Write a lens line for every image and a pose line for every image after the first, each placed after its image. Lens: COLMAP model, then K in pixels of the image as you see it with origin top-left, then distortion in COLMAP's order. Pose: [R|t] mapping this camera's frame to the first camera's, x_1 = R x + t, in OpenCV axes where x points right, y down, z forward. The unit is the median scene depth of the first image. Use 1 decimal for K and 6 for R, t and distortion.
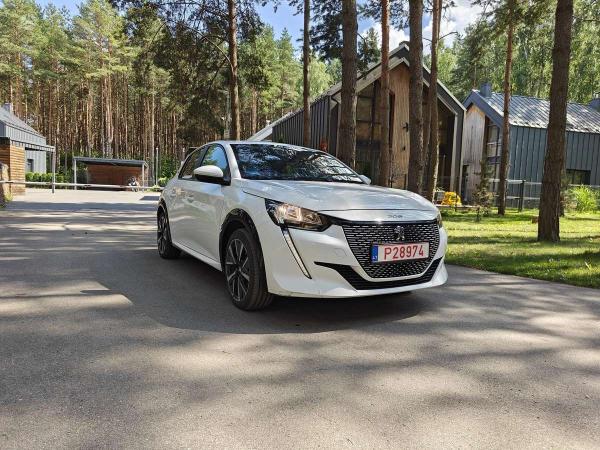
lens RADIAL K [[420.8, 0, 301.8], [0, 420.8, 224.5], [0, 0, 1]] dist [0.007039, 0.007422]
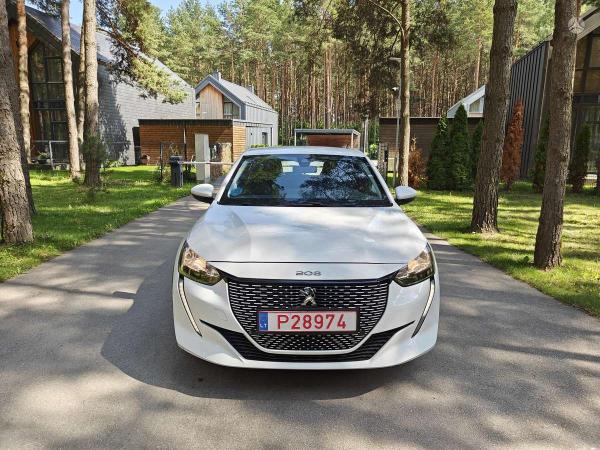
lens RADIAL K [[420.8, 0, 300.7], [0, 420.8, 225.2], [0, 0, 1]] dist [0.007039, 0.007422]
pose [[0.864986, 0.066389, -0.497385, 0.590740], [-0.020912, 0.995117, 0.096457, -0.181781], [0.501360, -0.073033, 0.862151, 0.335426]]
